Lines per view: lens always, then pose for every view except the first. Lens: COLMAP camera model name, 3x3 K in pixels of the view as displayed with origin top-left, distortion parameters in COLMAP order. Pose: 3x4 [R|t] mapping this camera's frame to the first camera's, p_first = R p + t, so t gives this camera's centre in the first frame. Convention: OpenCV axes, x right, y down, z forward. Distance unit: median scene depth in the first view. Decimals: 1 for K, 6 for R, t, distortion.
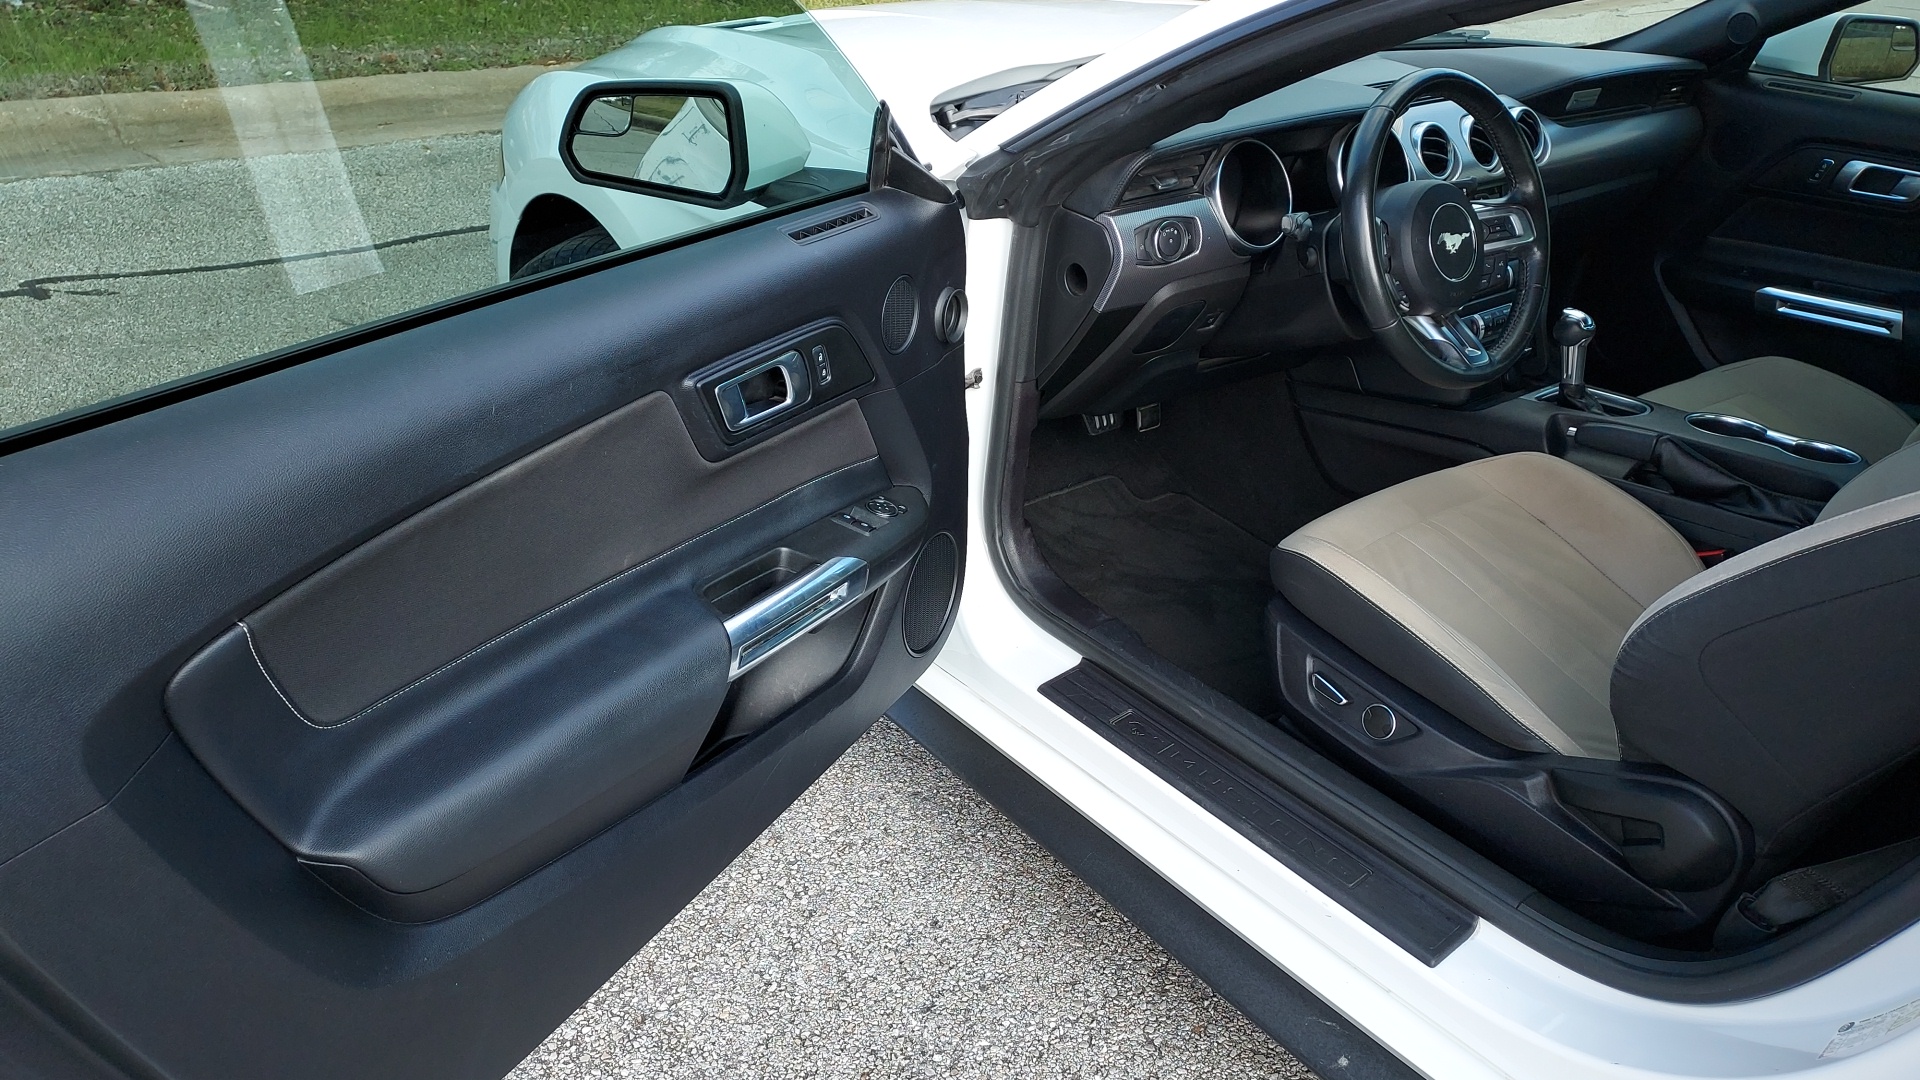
lens RADIAL K [[1393.2, 0, 972.9], [0, 1393.2, 542.4], [0, 0, 1]] dist [0.014898, -0.006039]
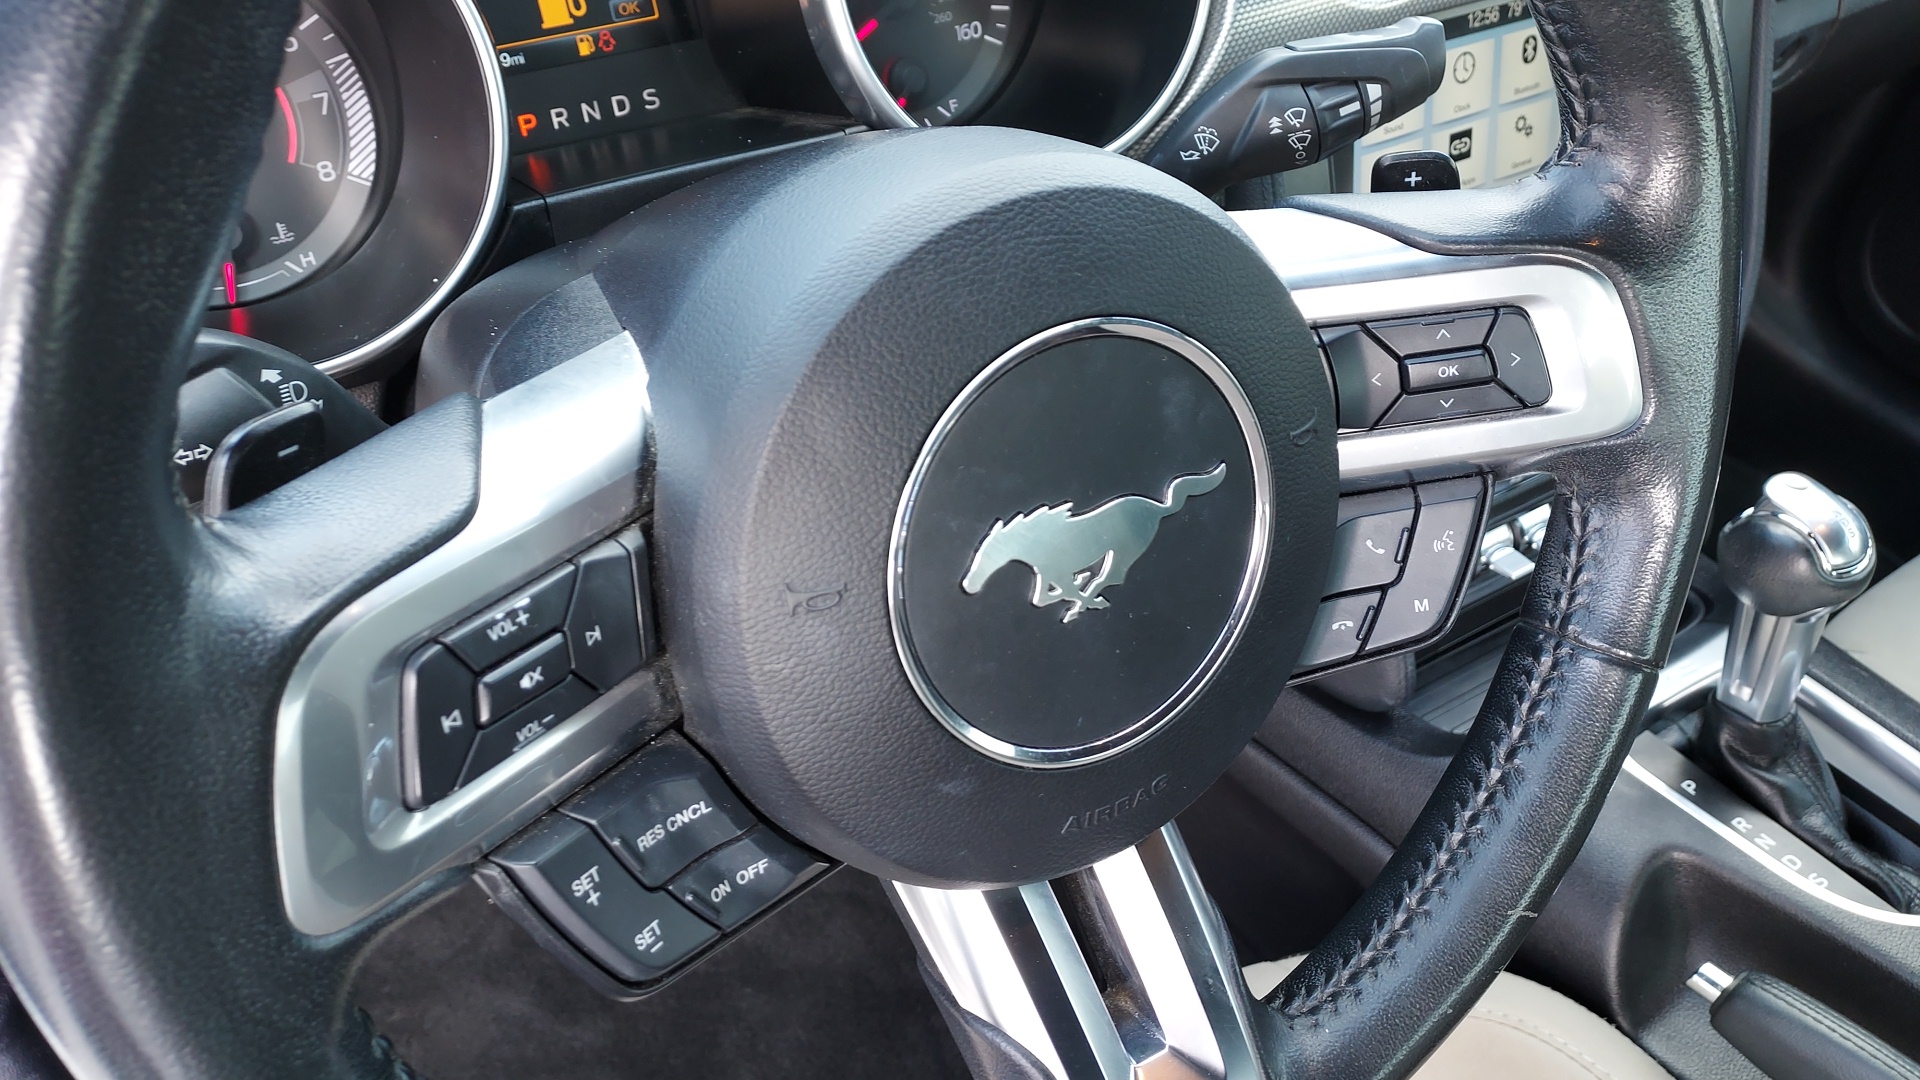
lens RADIAL K [[1365.7, 0, 971.7], [0, 1365.7, 528.3], [0, 0, 1]] dist [0.060416, -0.114438]
pose [[0.992421, 0.054367, -0.110203, 0.343468], [-0.024534, 0.966412, 0.255822, -0.256583], [0.120410, -0.251180, 0.960422, 0.829370]]
